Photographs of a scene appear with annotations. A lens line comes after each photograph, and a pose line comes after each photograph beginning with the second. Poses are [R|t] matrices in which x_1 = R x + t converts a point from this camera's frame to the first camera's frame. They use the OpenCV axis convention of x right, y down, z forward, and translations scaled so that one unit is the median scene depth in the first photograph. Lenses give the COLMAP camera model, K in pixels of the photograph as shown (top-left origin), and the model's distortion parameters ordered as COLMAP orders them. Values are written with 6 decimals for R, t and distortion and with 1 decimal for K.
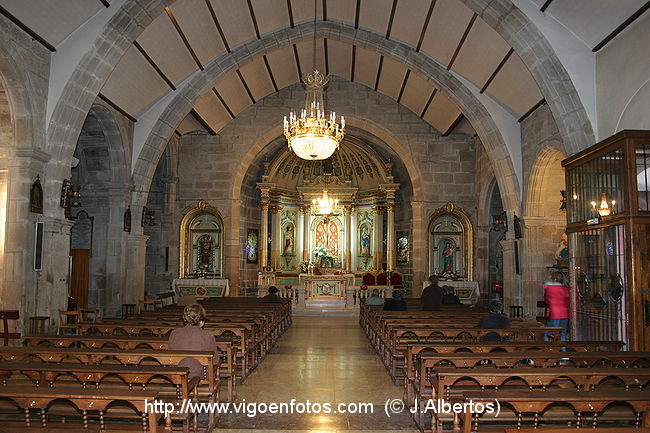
lens RADIAL K [[518.4, 0, 325.0], [0, 518.4, 216.5], [0, 0, 1]] dist [-0.115154, 0.001924]
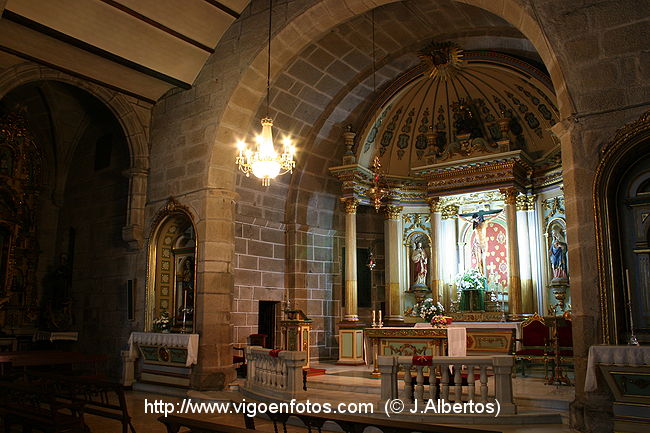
lens RADIAL K [[518.4, 0, 325.0], [0, 518.4, 216.5], [0, 0, 1]] dist [-0.115154, 0.001924]
pose [[0.806543, -0.116100, -0.579662, 0.238215], [0.063432, 0.991861, -0.110401, 0.064664], [0.587762, 0.052274, 0.807343, 0.620965]]
